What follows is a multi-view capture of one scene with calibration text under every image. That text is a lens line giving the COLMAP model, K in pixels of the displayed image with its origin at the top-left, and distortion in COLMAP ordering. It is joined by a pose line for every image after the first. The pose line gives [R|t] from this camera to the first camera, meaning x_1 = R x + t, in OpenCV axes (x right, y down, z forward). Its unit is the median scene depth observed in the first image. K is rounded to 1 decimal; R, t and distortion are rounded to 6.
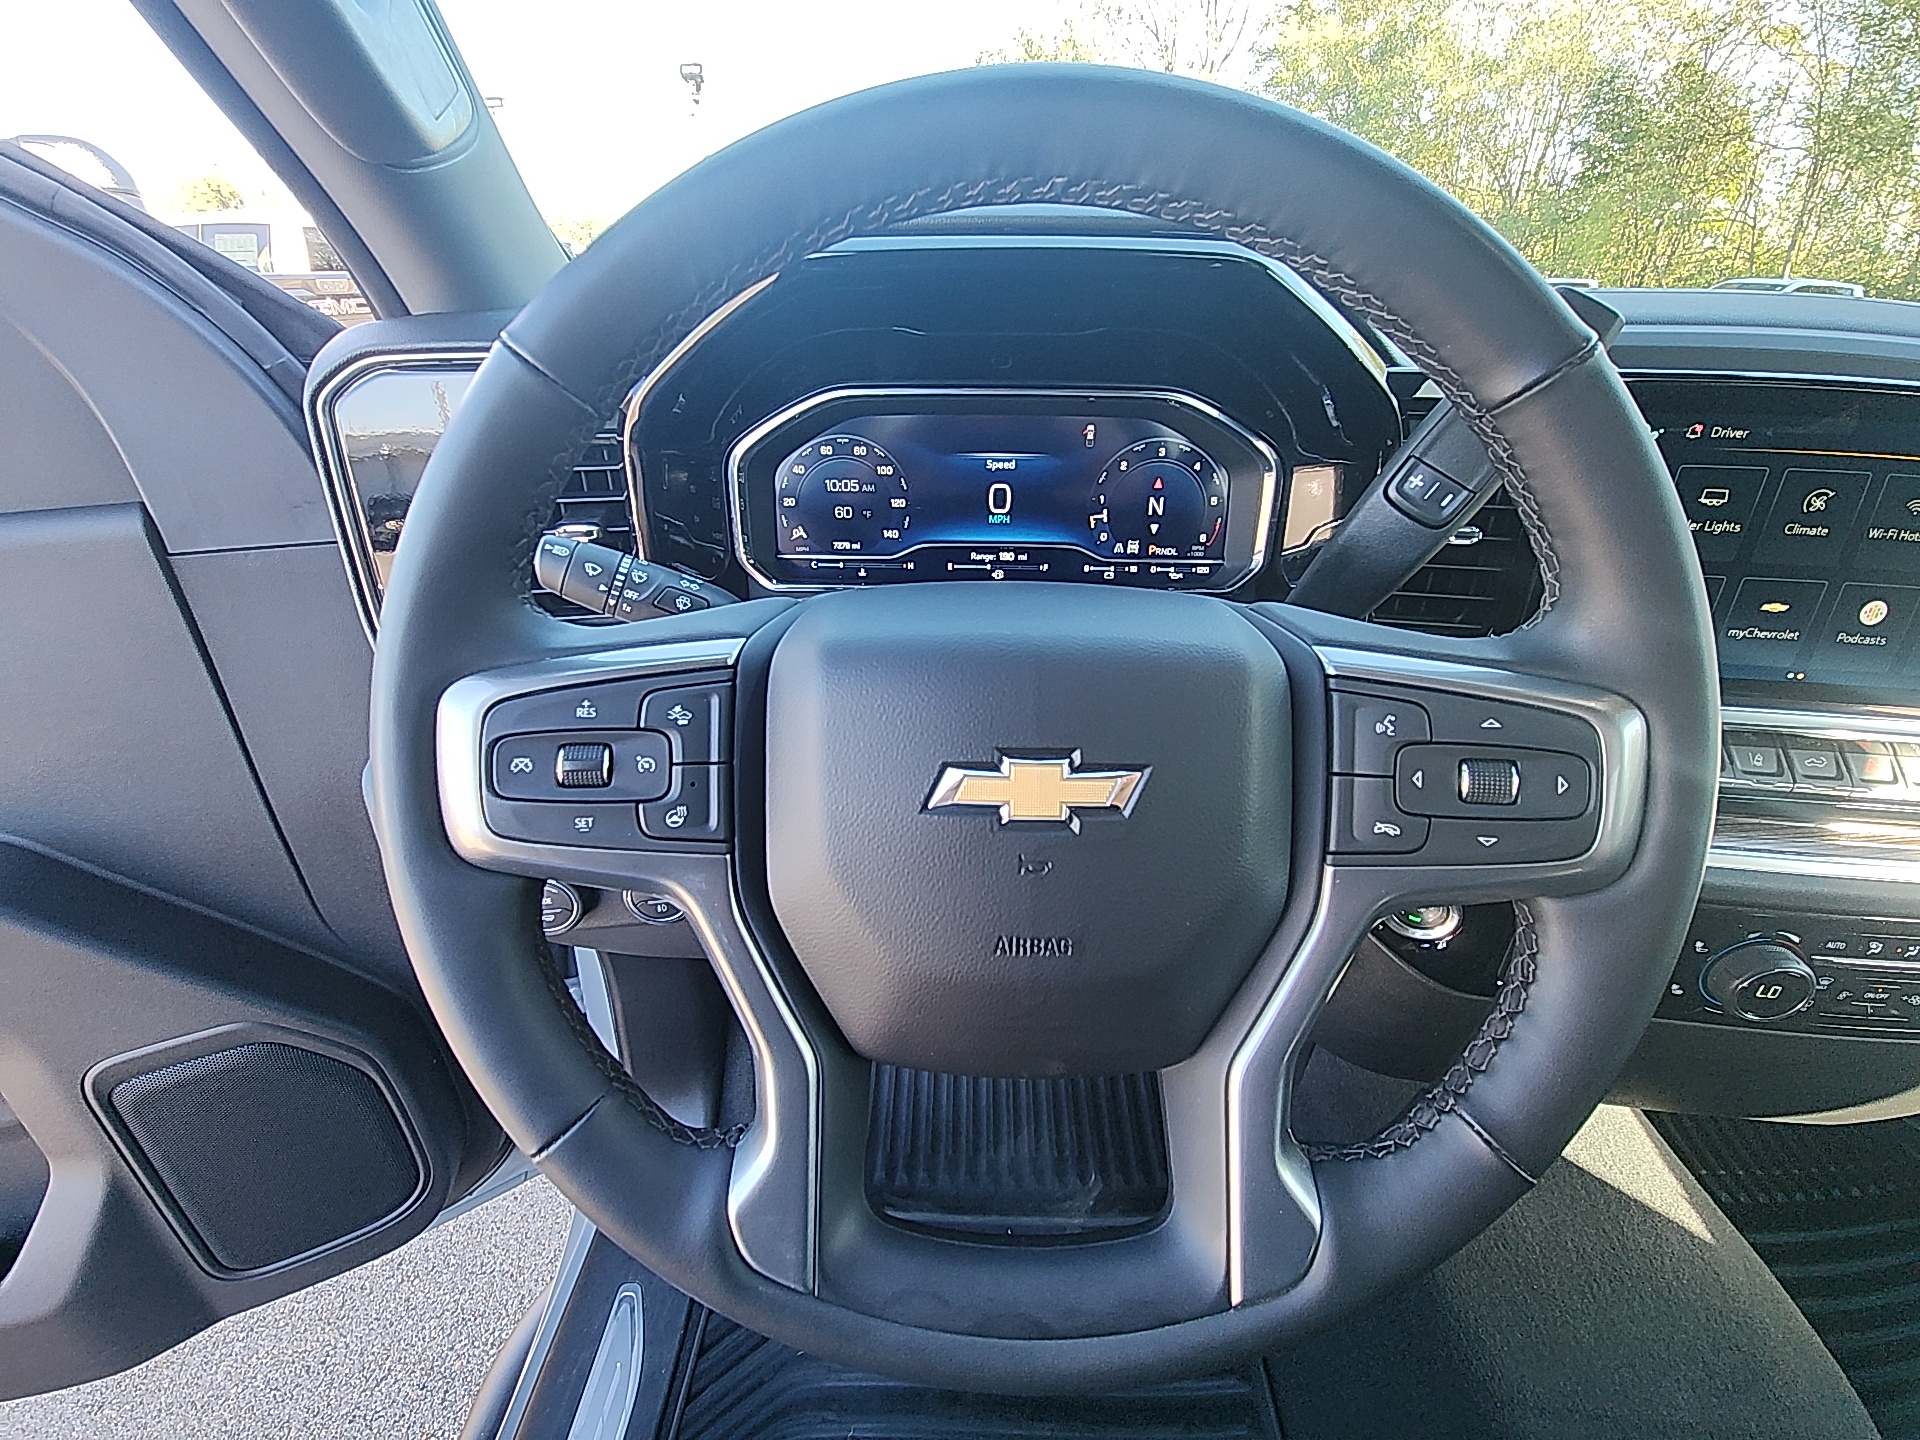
lens RADIAL K [[755.8, 0, 959.9], [0, 755.8, 701.7], [0, 0, 1]] dist [0.018565, -0.017953]
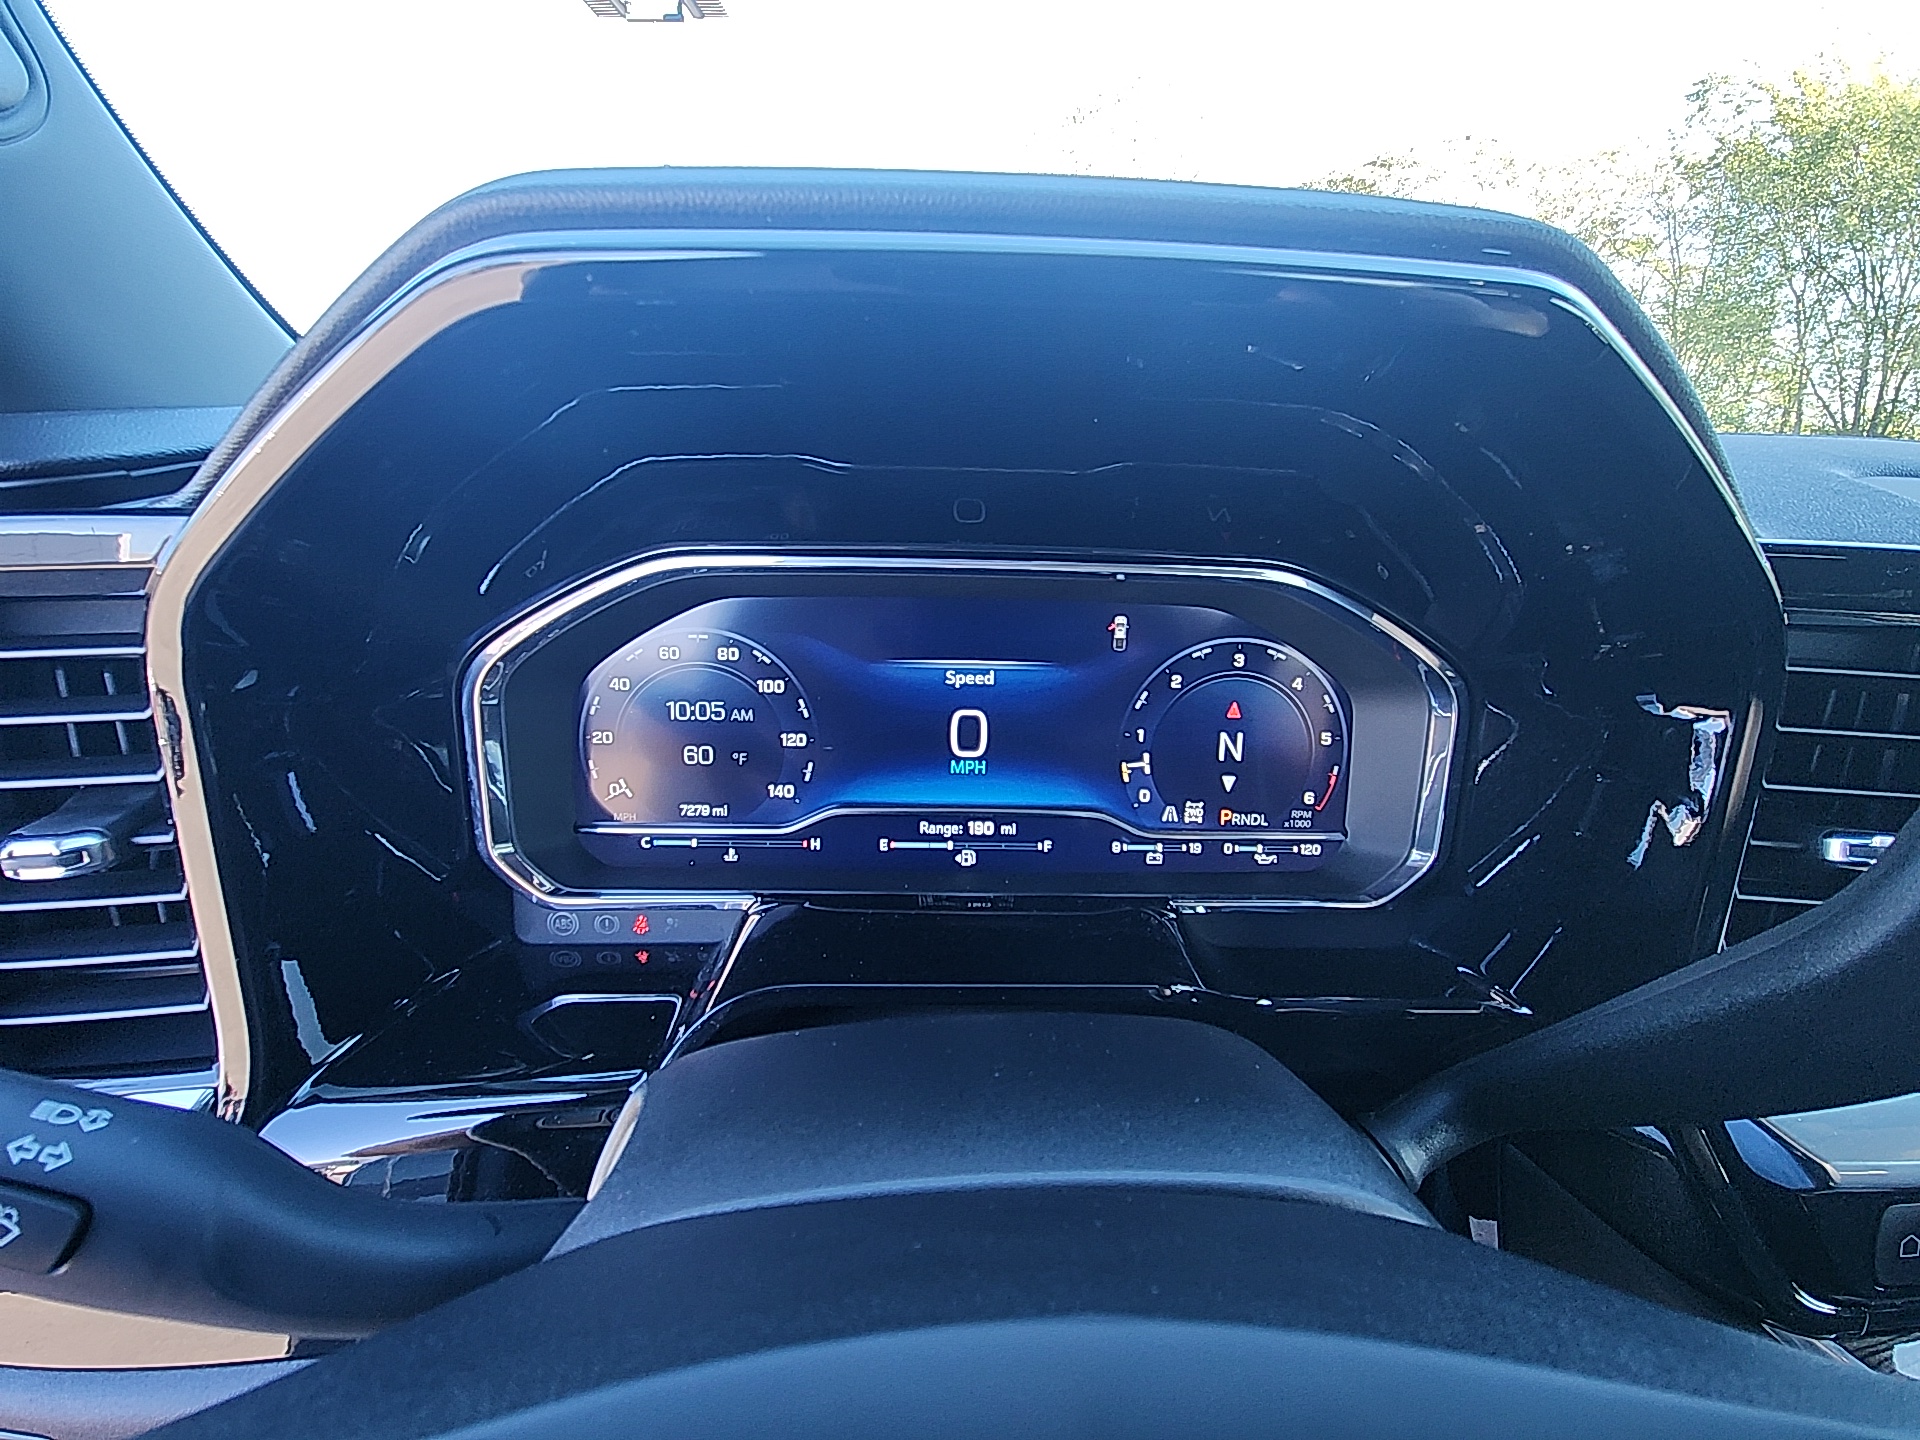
lens RADIAL K [[767.4, 0, 960.0], [0, 767.4, 720.0], [0, 0, 1]] dist [0.013979, -0.016657]
pose [[0.997902, -0.000345, 0.064742, 0.007483], [0.010765, 0.986951, -0.160662, -0.184315], [-0.063842, 0.161022, 0.984884, 0.415540]]
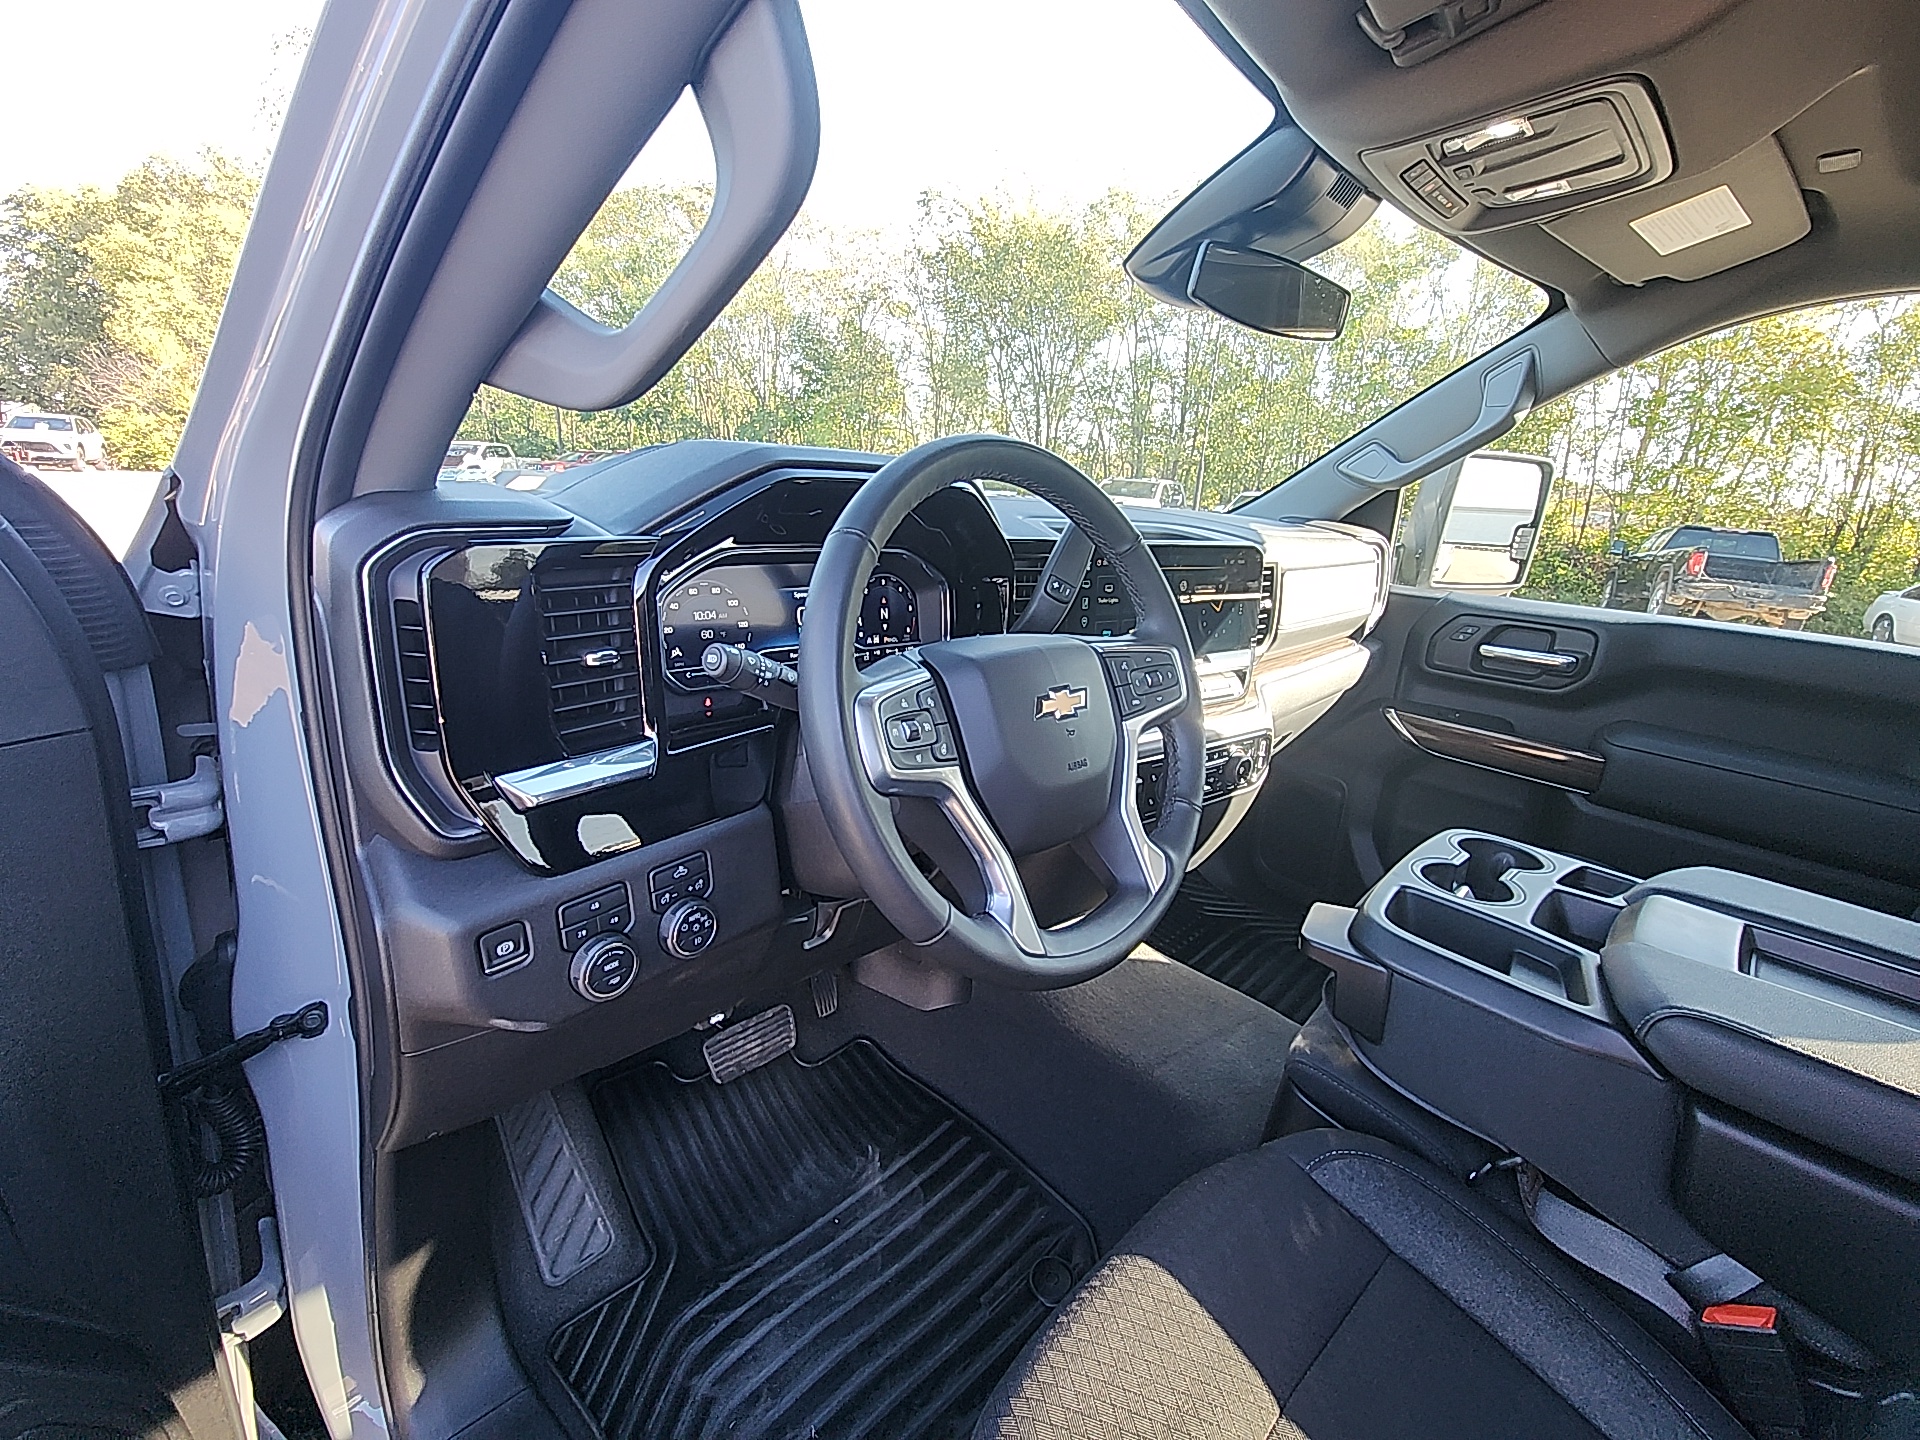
lens RADIAL K [[760.1, 0, 941.0], [0, 760.1, 698.0], [0, 0, 1]] dist [0.001331, -0.000345]
pose [[0.710077, -0.145780, 0.688868, -0.831036], [0.271313, 0.959436, -0.076627, 0.081082], [-0.649754, 0.241310, 0.720825, -0.241201]]
